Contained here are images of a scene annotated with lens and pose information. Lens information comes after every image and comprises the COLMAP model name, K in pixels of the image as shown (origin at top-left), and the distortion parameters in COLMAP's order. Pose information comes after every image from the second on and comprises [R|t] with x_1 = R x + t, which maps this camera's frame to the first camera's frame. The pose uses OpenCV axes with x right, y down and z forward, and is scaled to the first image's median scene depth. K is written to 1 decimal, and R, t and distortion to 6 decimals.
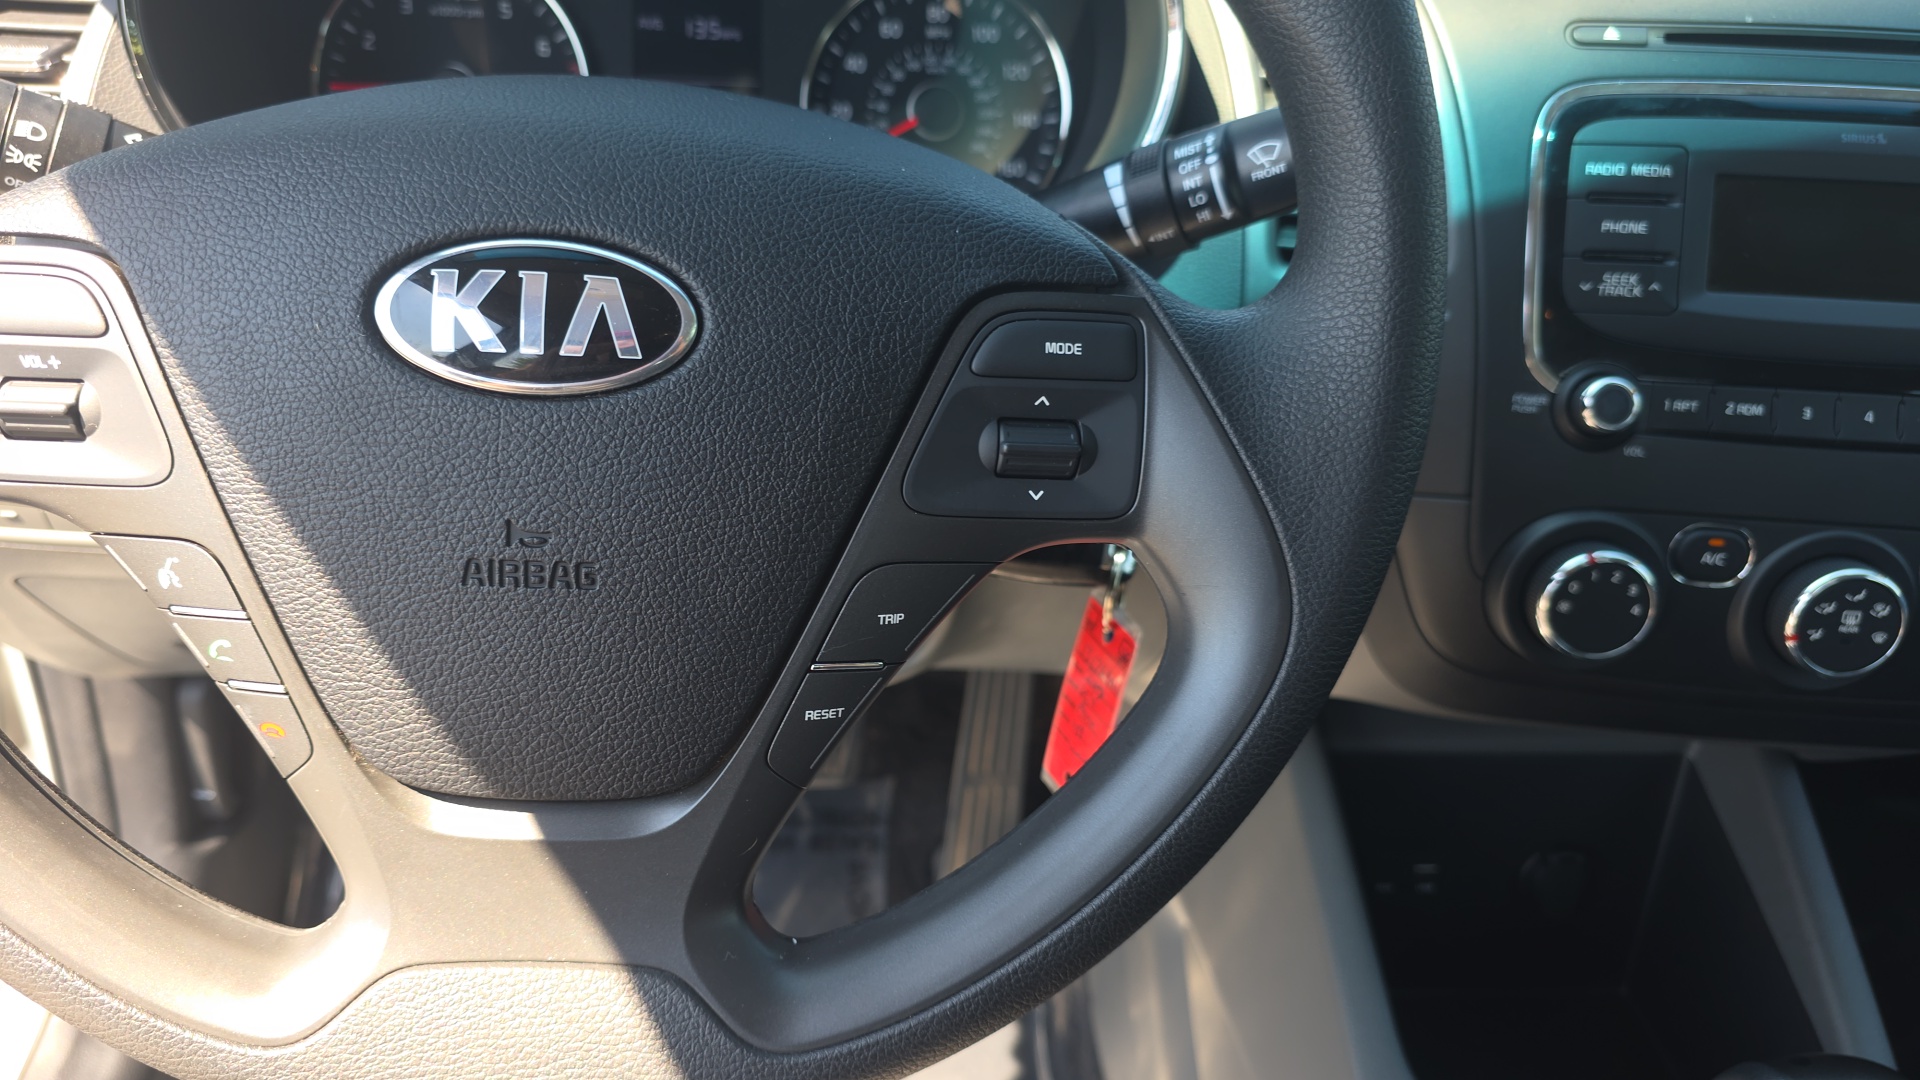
lens RADIAL K [[1329.2, 0, 898.5], [0, 1329.2, 549.2], [0, 0, 1]] dist [0.029910, -0.054253]
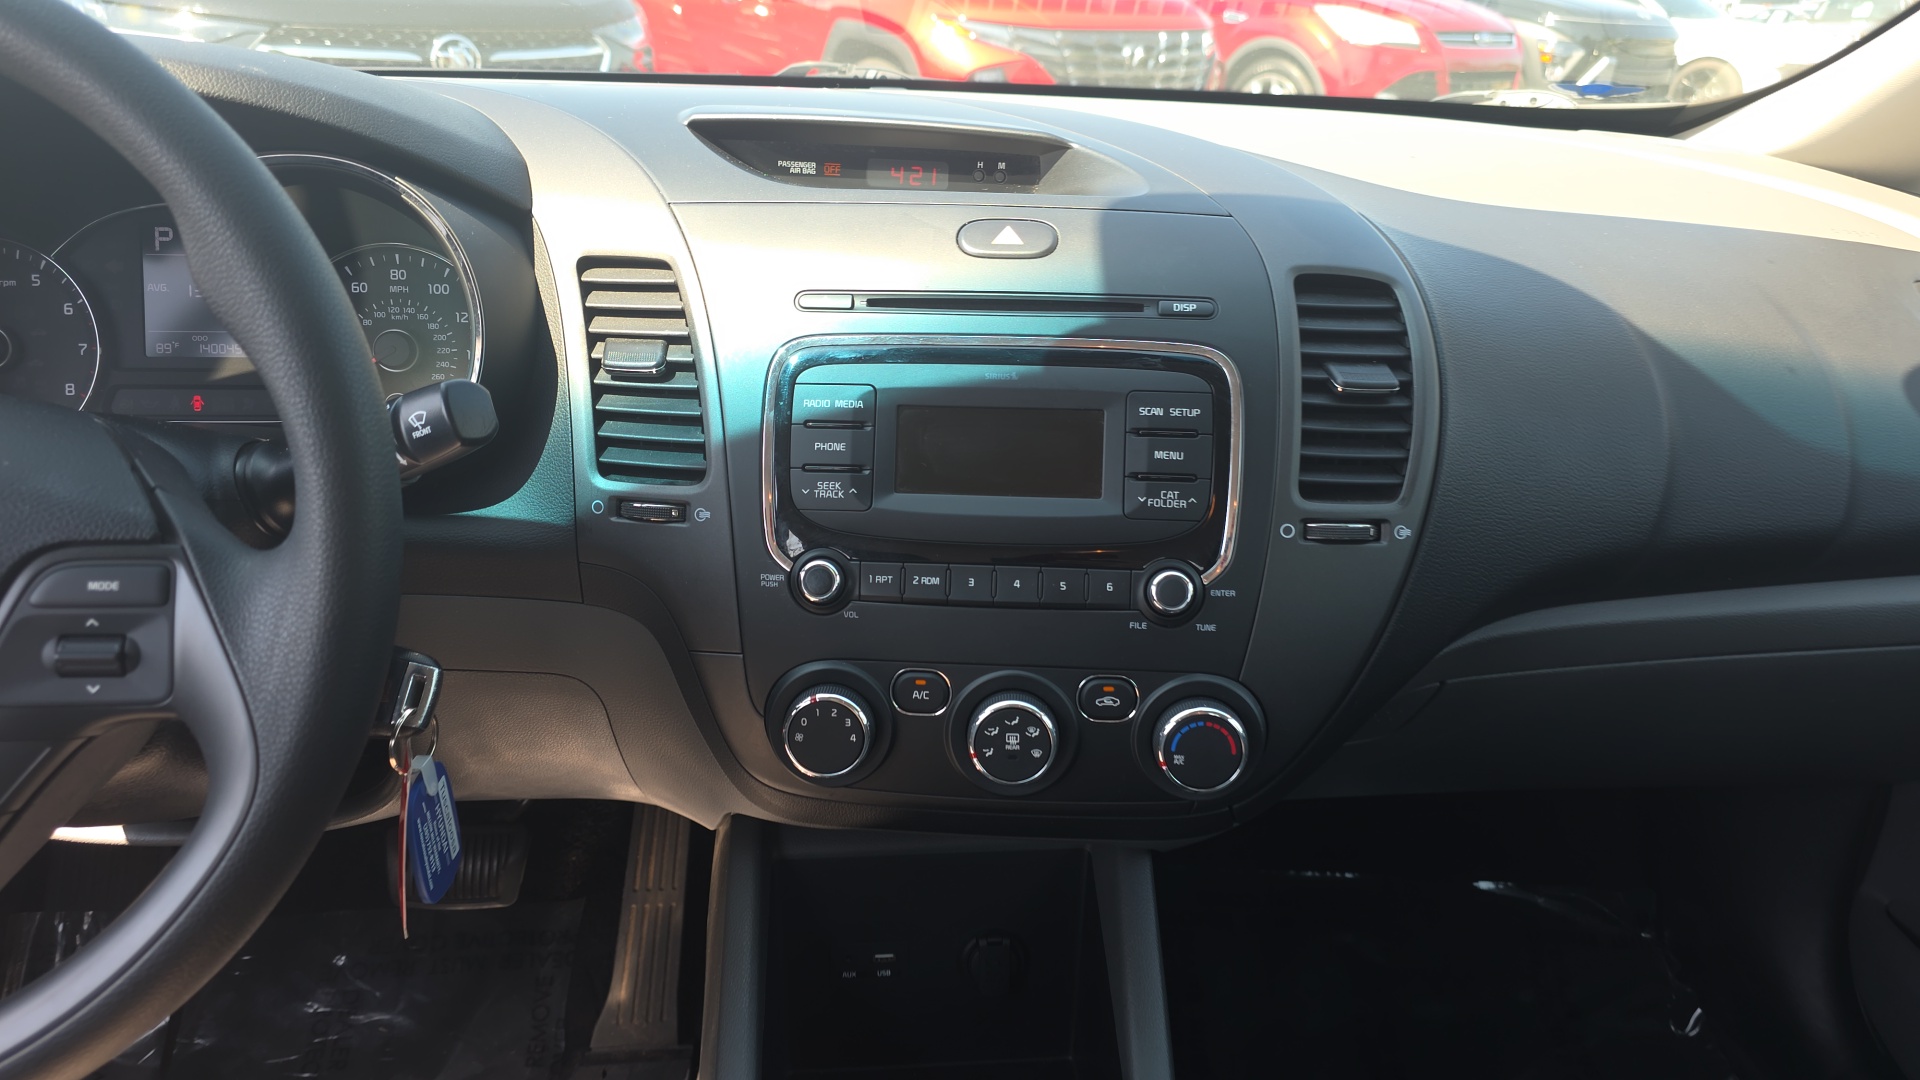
lens RADIAL K [[1299.7, 0, 960.0], [0, 1299.7, 540.0], [0, 0, 1]] dist [0.069588, -0.079477]
pose [[0.998867, -0.029888, 0.037024, 0.631556], [0.033288, 0.994929, -0.094909, -0.022513], [-0.034000, 0.096034, 0.994797, -0.281288]]
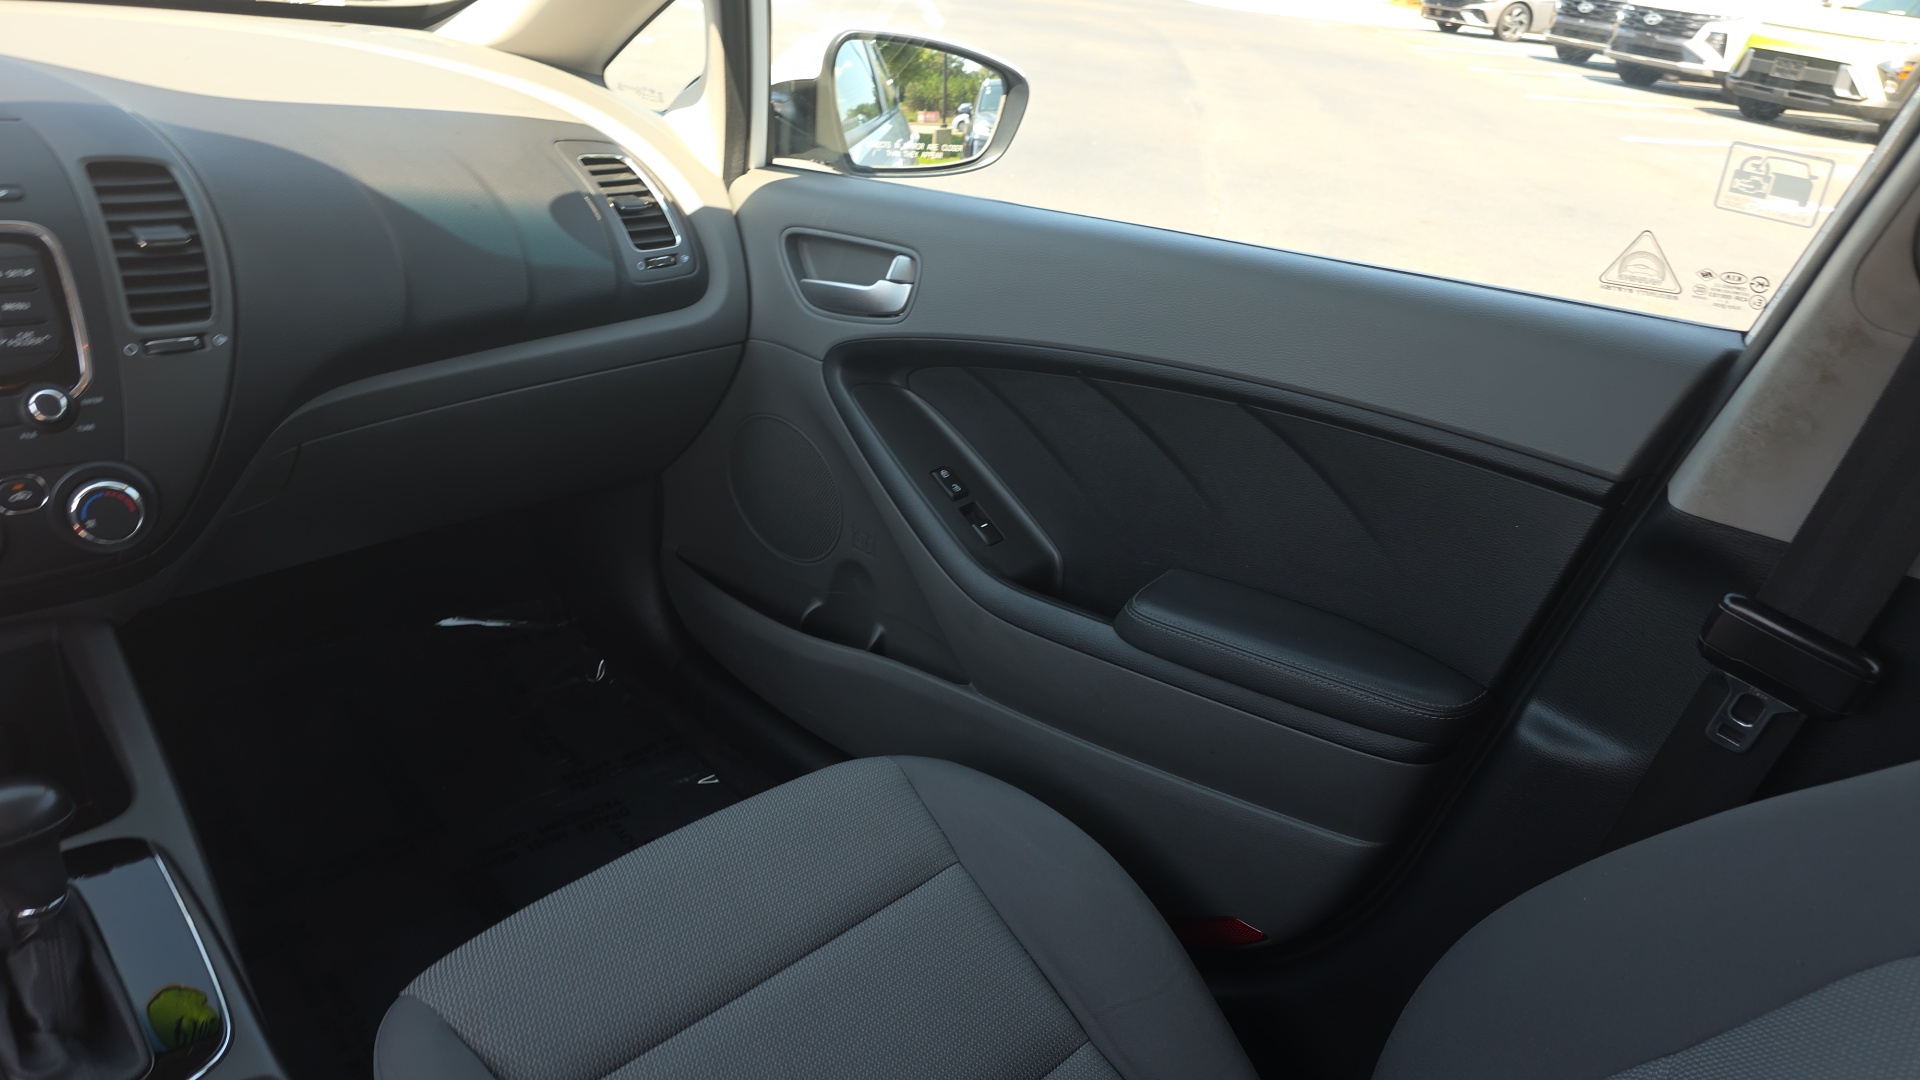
lens RADIAL K [[1310.4, 0, 957.1], [0, 1310.4, 596.4], [0, 0, 1]] dist [-0.003714, -0.002982]
pose [[0.713804, -0.291135, 0.636965, 0.561825], [0.252350, 0.955326, 0.153856, 0.196976], [-0.653302, 0.050915, 0.755384, -1.131051]]
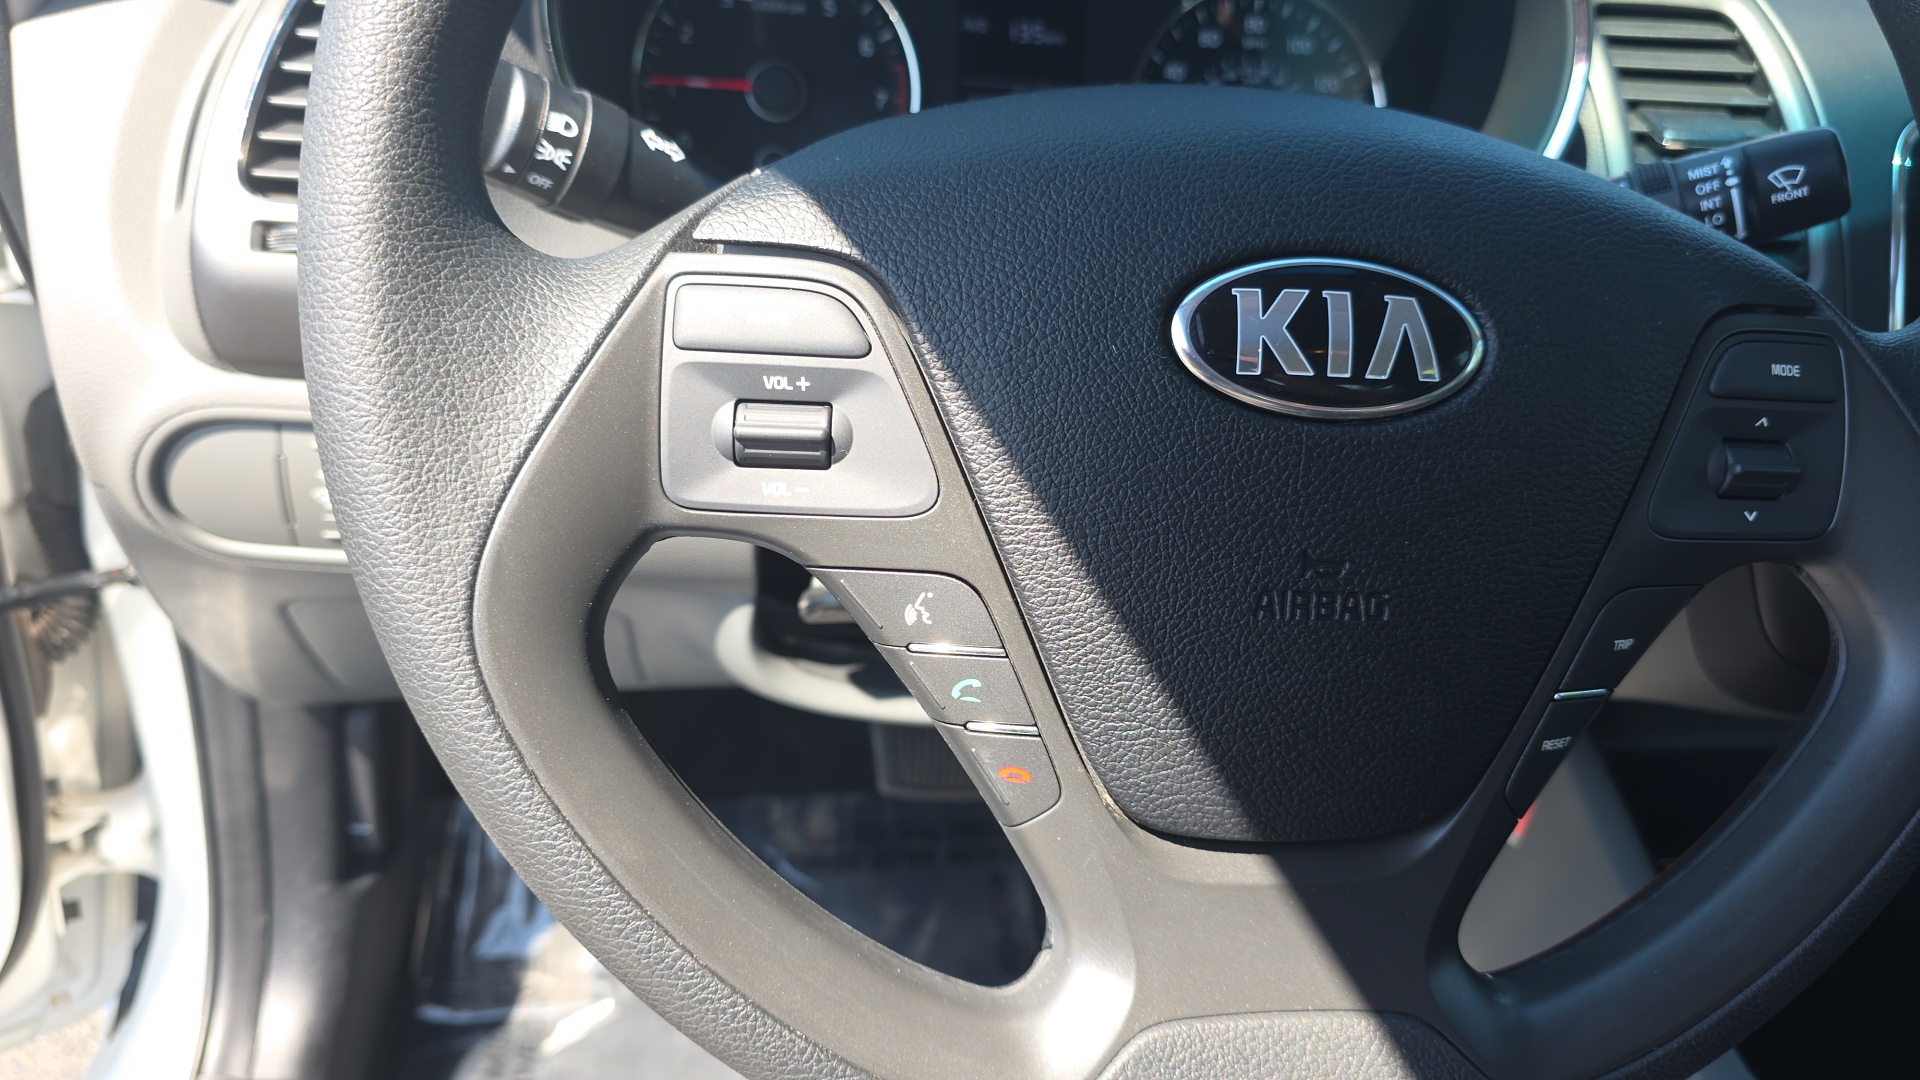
lens RADIAL K [[1331.6, 0, 947.7], [0, 1331.6, 513.6], [0, 0, 1]] dist [0.037842, -0.075178]
pose [[0.993845, -0.008566, 0.110444, -0.393764], [0.011200, 0.999667, -0.023246, -0.017061], [-0.110208, 0.024340, 0.993610, 0.045623]]
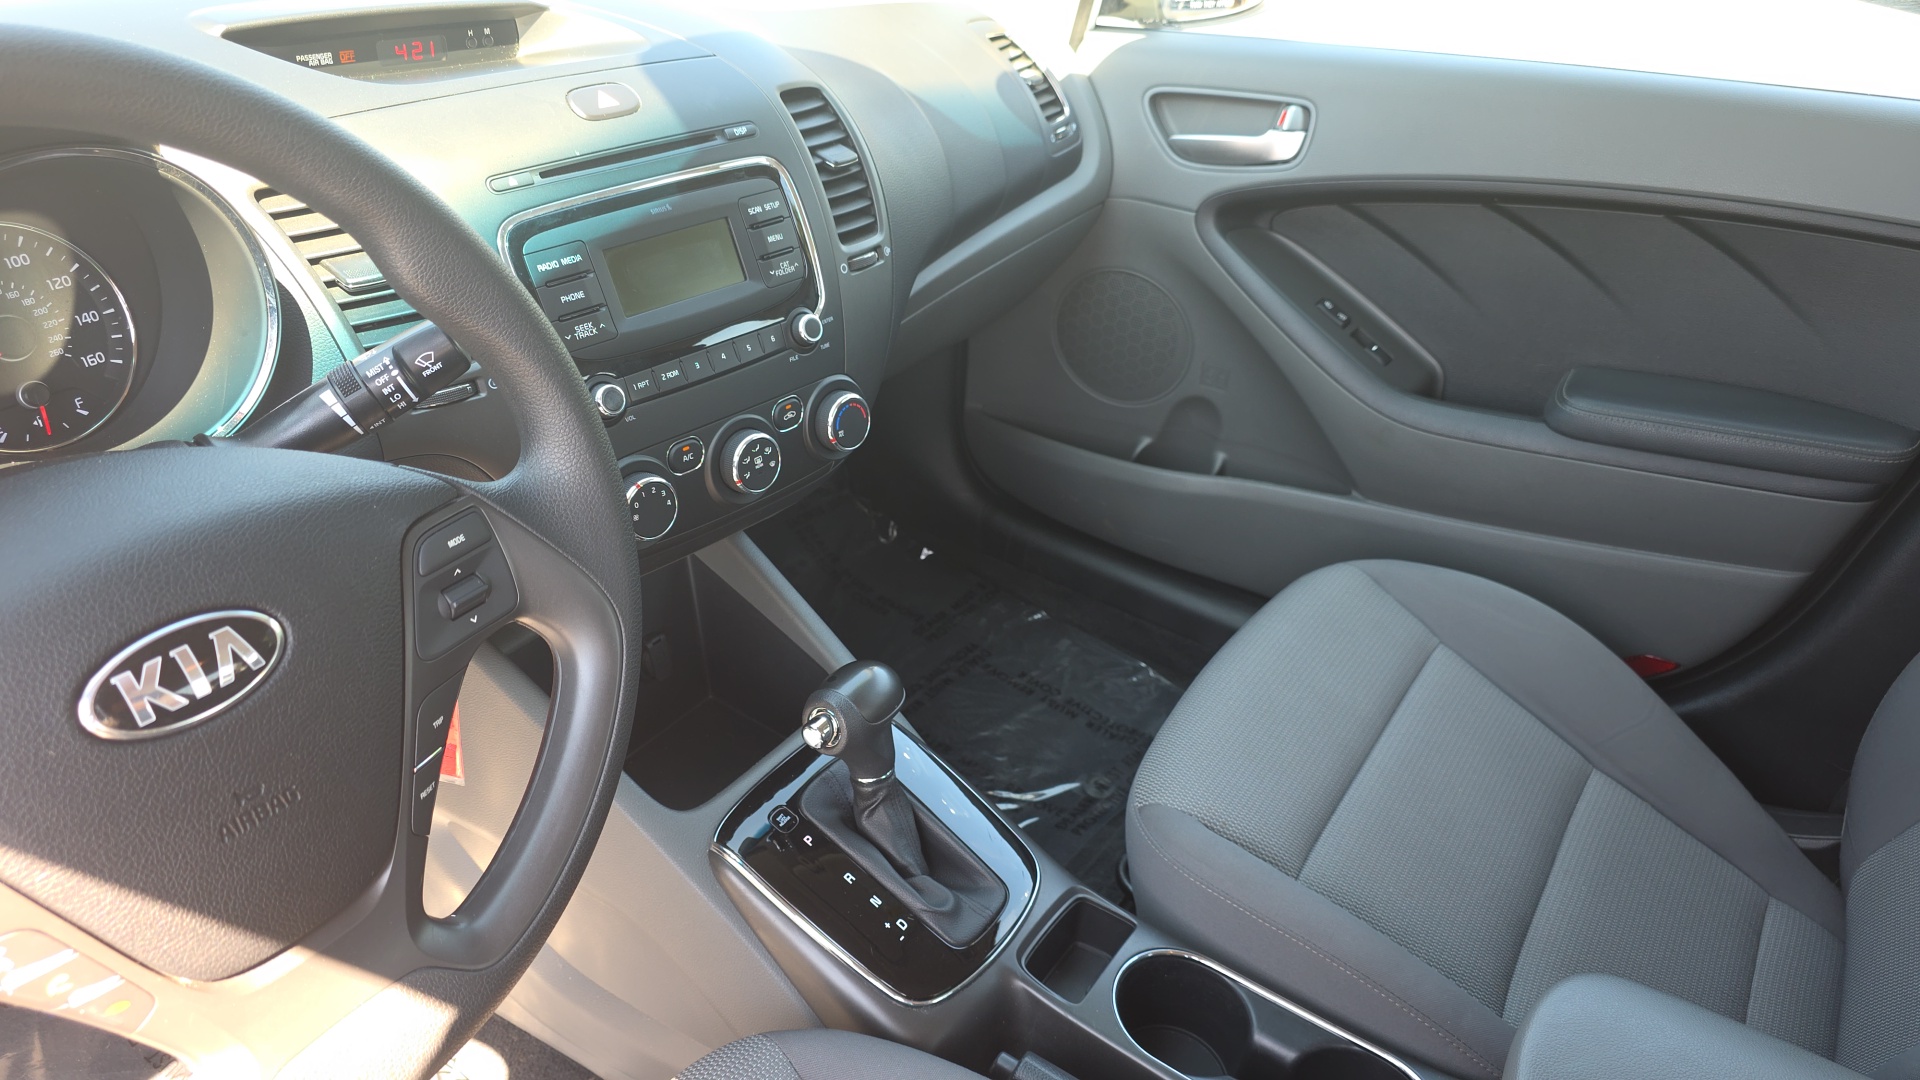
lens RADIAL K [[1326.3, 0, 963.0], [0, 1326.3, 553.3], [0, 0, 1]] dist [0.050520, -0.063151]
pose [[0.577098, -0.435946, 0.690586, -0.466866], [0.338953, 0.897192, 0.283120, -0.264114], [-0.743013, 0.070688, 0.665533, -0.449158]]
